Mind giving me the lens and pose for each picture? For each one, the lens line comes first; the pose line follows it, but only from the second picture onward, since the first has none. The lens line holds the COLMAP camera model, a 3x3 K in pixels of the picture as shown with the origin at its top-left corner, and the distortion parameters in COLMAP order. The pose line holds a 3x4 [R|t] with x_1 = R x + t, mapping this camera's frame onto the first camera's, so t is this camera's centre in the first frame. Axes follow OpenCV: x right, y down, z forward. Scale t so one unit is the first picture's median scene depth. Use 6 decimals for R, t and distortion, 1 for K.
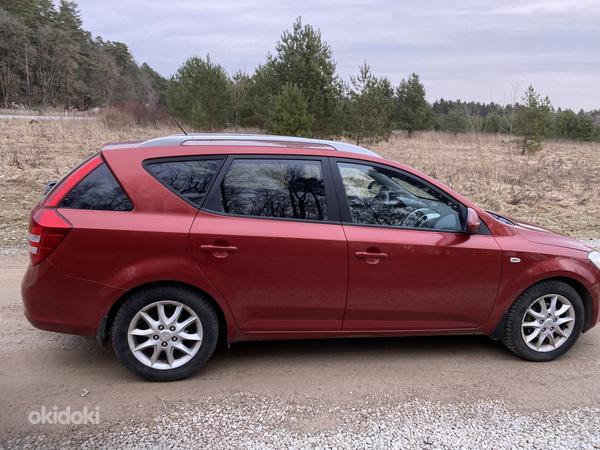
lens RADIAL K [[479.6, 0, 300.4], [0, 479.6, 222.0], [0, 0, 1]] dist [-0.010600, 0.011508]
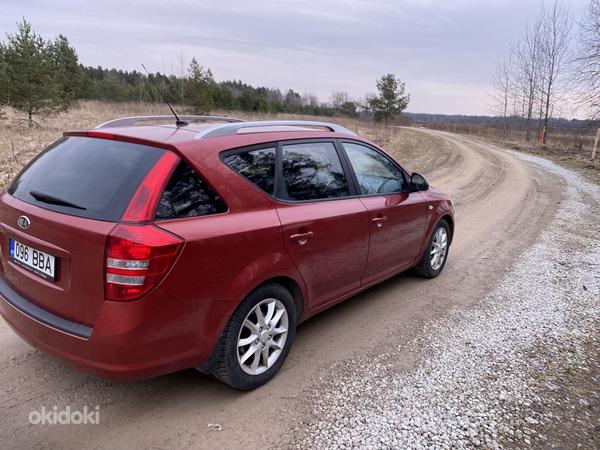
lens RADIAL K [[479.6, 0, 299.5], [0, 479.6, 228.0], [0, 0, 1]] dist [-0.010600, 0.011508]
pose [[0.738102, -0.168298, 0.653361, -0.127249], [0.117902, 0.985662, 0.120701, -0.012714], [-0.664308, -0.012057, 0.747362, 0.038797]]
